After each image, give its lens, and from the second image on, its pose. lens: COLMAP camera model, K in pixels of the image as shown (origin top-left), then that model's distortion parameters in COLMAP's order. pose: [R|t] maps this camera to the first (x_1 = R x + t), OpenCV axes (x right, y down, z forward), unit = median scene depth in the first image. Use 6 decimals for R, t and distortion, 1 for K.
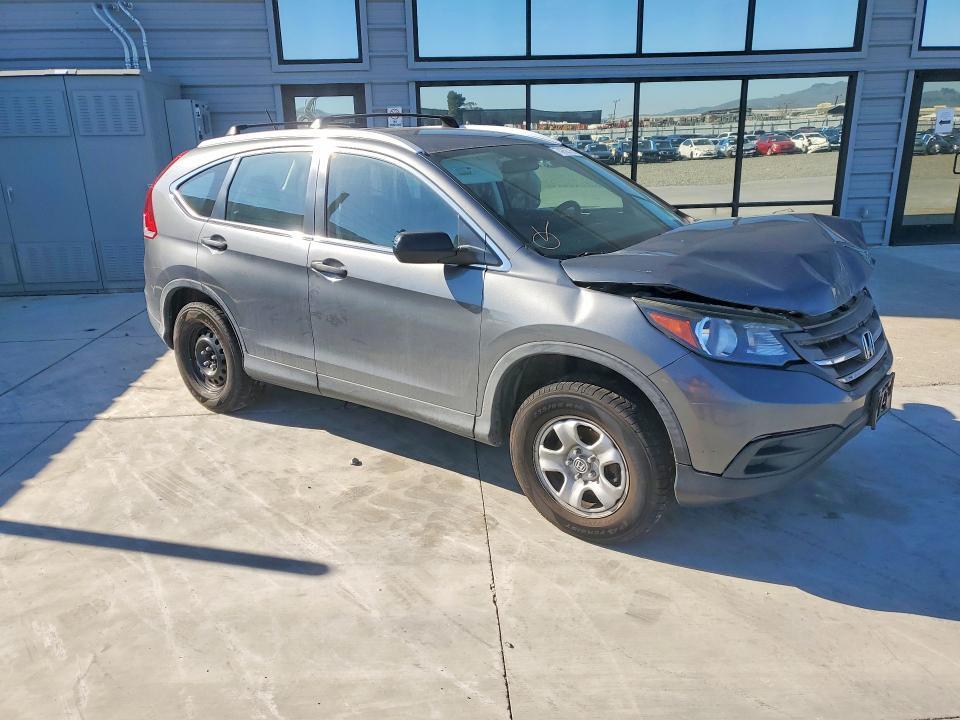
lens RADIAL K [[713.8, 0, 480.0], [0, 713.8, 360.0], [0, 0, 1]] dist [0.028684, -0.003433]
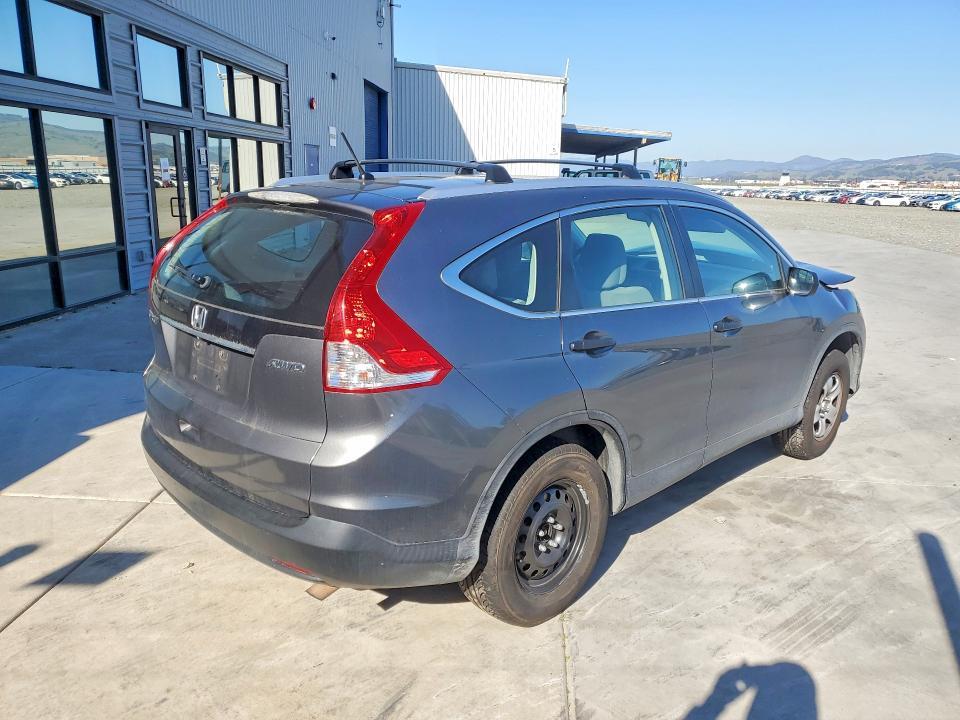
lens RADIAL K [[748.2, 0, 474.1], [0, 748.2, 361.4], [0, 0, 1]] dist [0.003408, 0.103653]
pose [[0.134685, -0.216100, 0.967037, -1.239581], [0.269000, 0.947253, 0.174214, -0.355211], [-0.953677, 0.236669, 0.185711, 1.136080]]
